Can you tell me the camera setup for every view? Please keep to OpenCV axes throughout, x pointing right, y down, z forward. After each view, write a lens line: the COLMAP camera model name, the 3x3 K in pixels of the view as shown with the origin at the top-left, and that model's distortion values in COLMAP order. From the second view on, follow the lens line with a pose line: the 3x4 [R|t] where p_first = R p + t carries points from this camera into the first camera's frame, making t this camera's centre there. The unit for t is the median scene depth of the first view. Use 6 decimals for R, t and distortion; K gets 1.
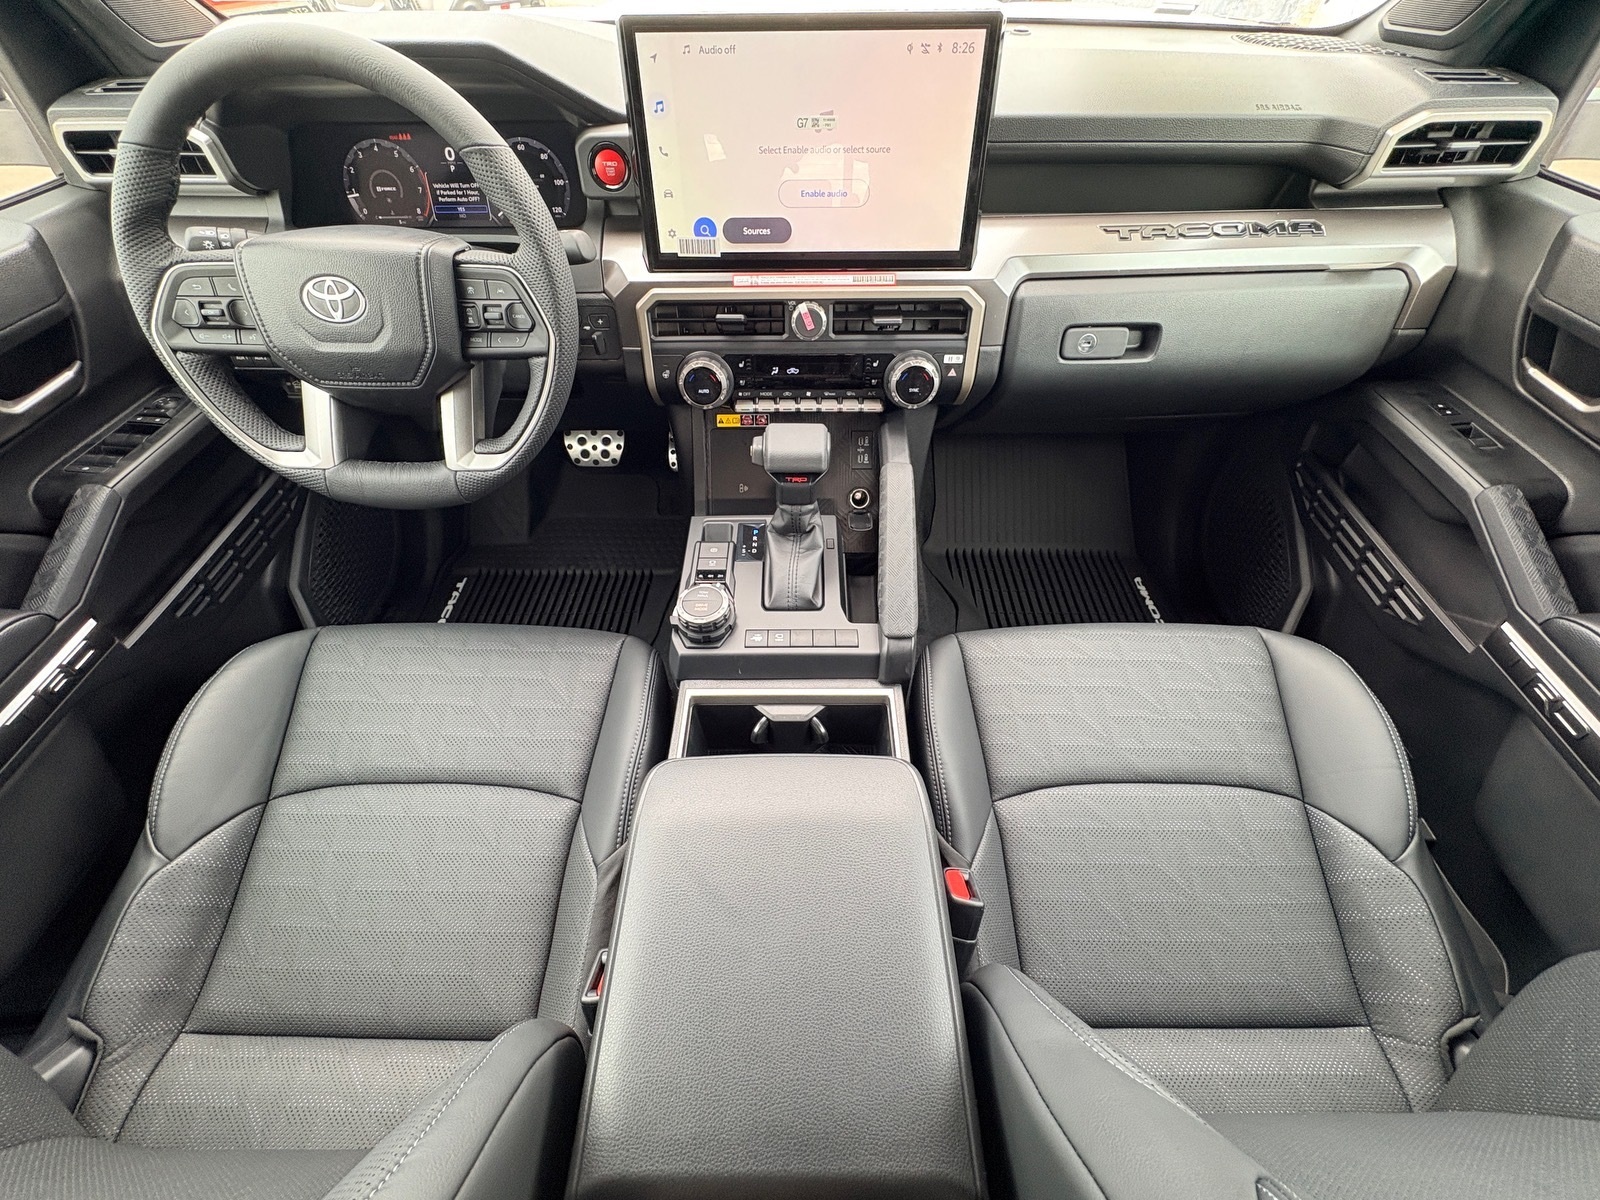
lens RADIAL K [[652.4, 0, 798.6], [0, 652.4, 599.6], [0, 0, 1]] dist [-0.002595, 0.000114]
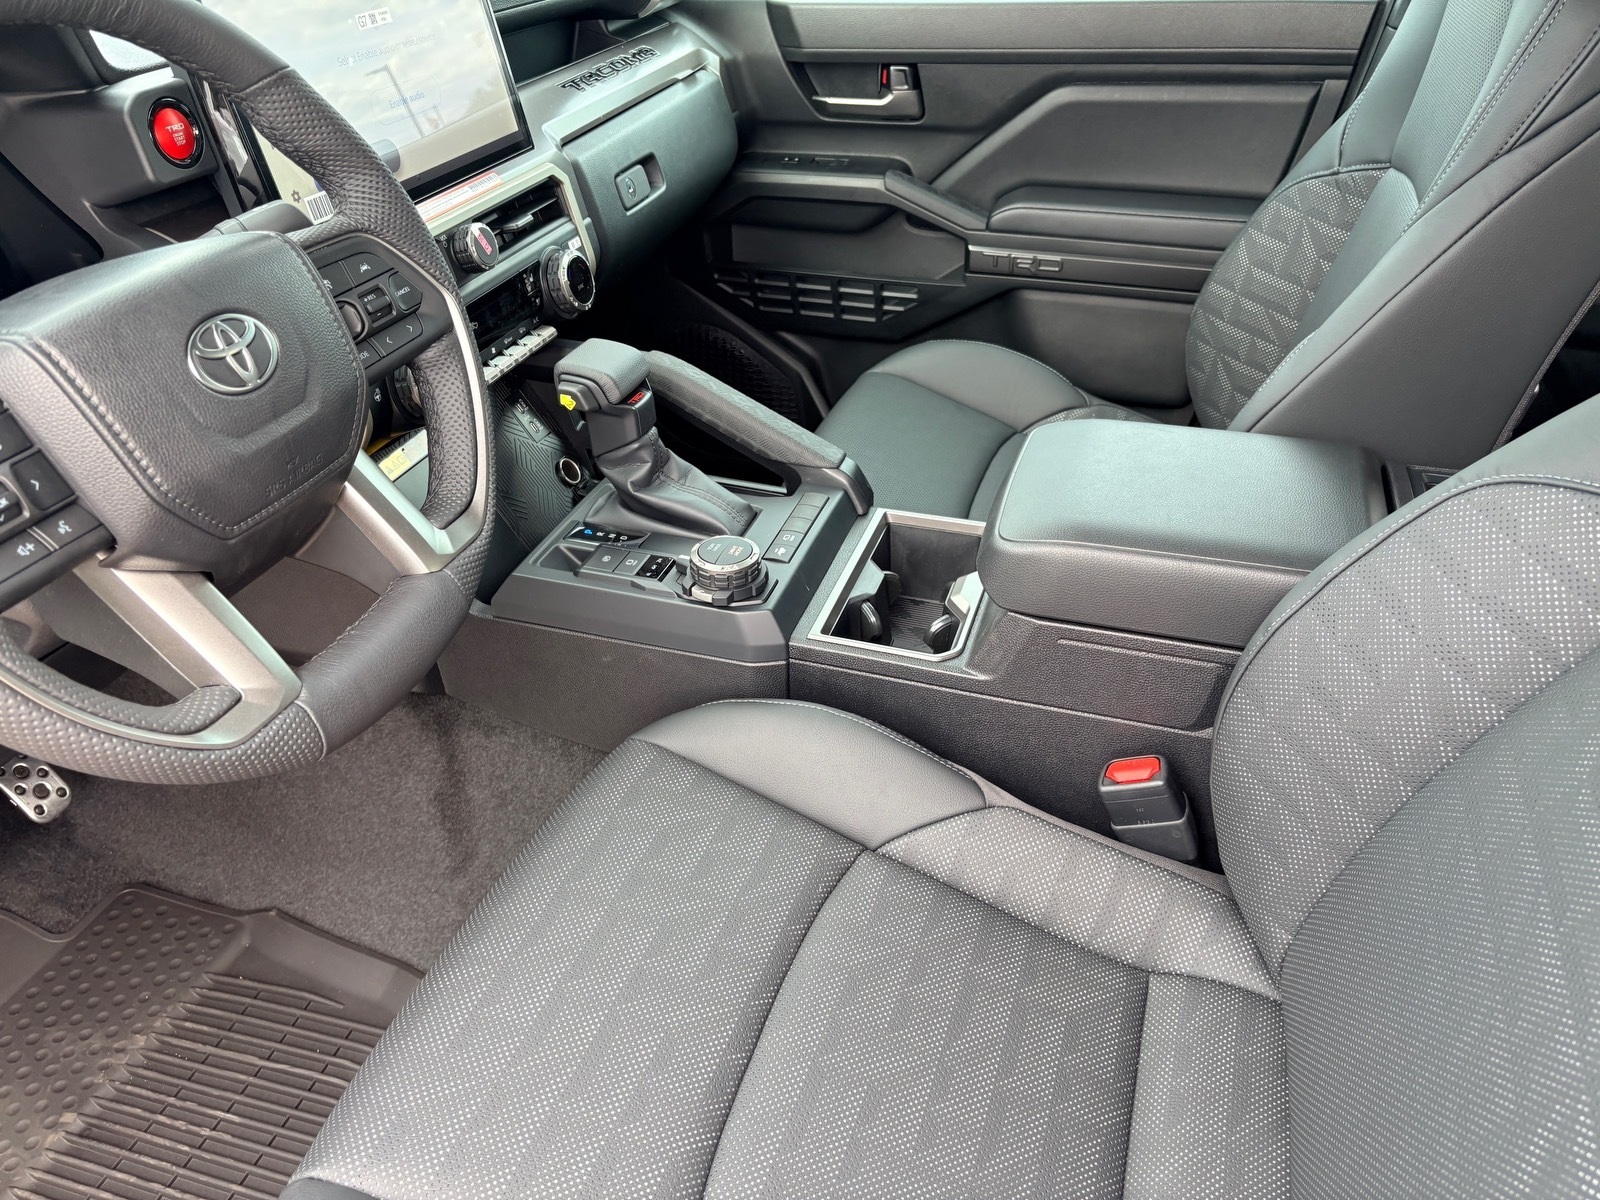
lens RADIAL K [[1204.6, 0, 807.1], [0, 1204.6, 601.4], [0, 0, 1]] dist [0.036815, -0.045315]
pose [[0.300375, -0.520861, 0.799048, -1.188520], [0.718819, 0.674266, 0.169306, -0.116735], [-0.626956, 0.523516, 0.576938, 0.174957]]
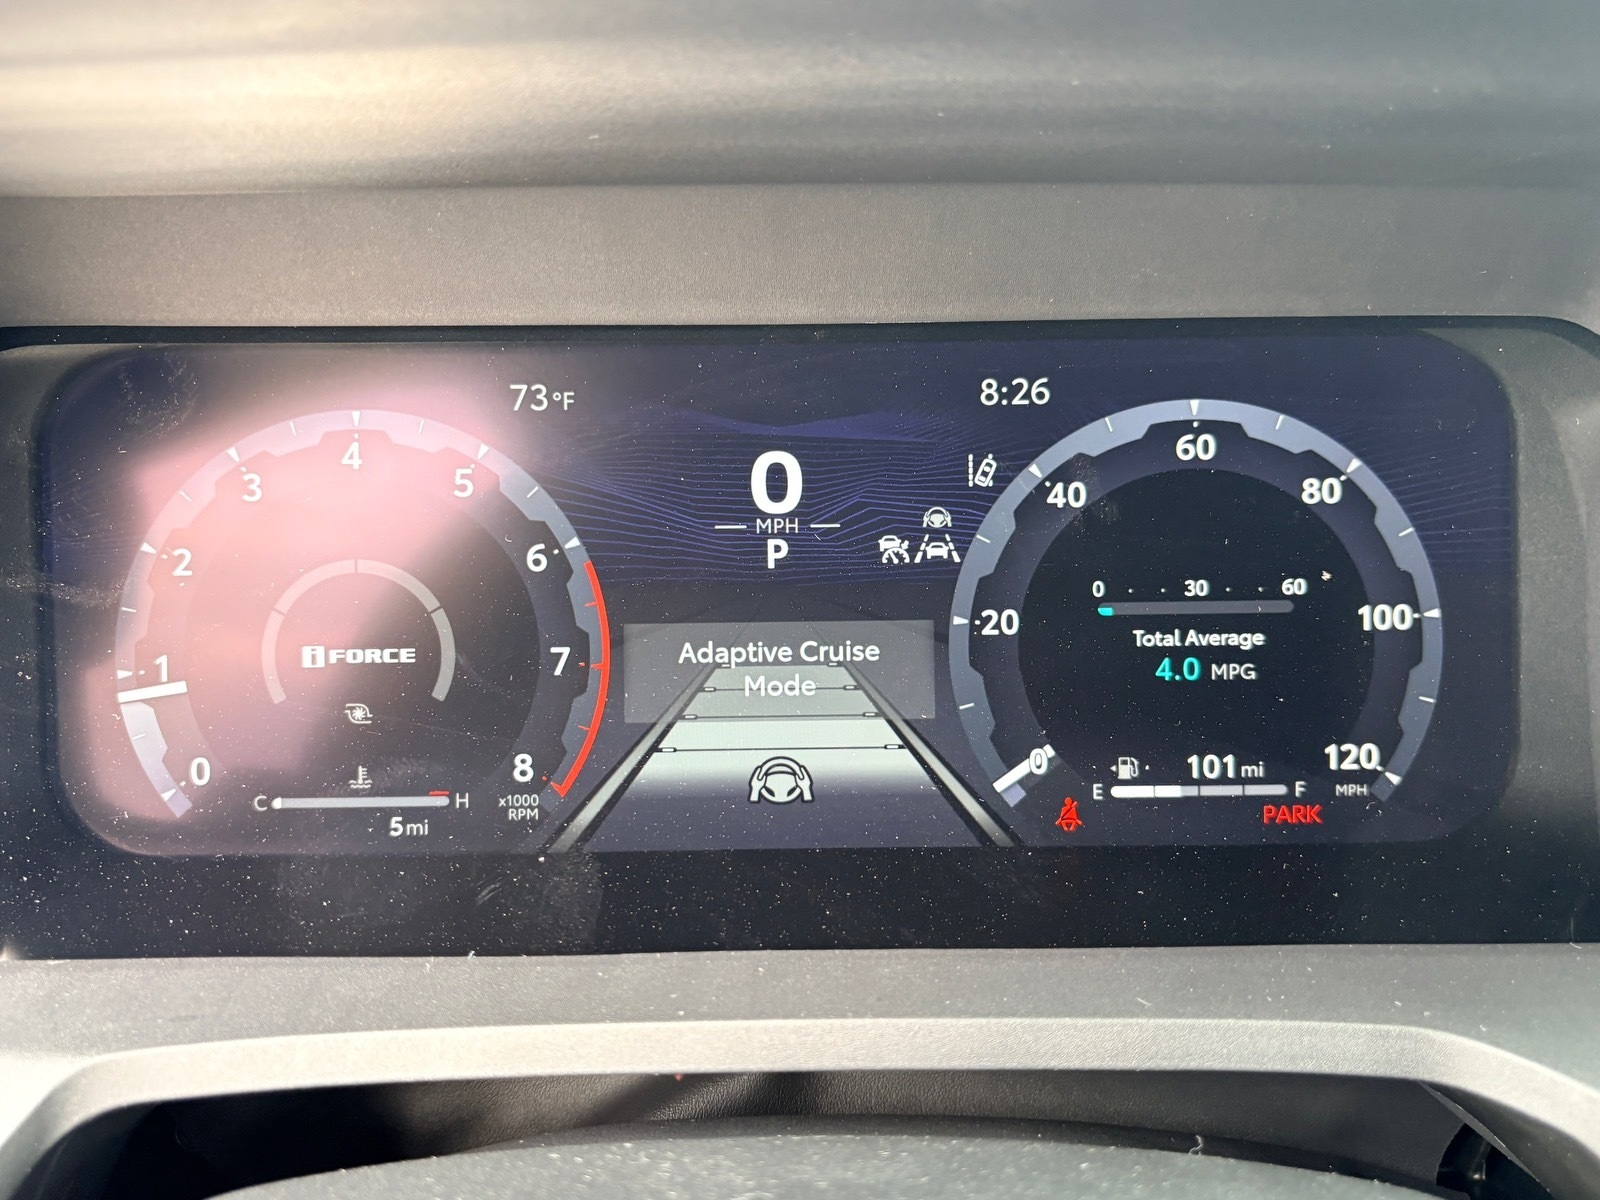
lens RADIAL K [[1369.0, 0, 794.0], [0, 1369.0, 609.7], [0, 0, 1]] dist [0.029488, -0.020262]
pose [[0.999944, -0.006076, 0.008714, -0.573041], [0.009300, 0.897153, -0.441623, -0.528682], [-0.005135, 0.441679, 0.897159, 0.738072]]
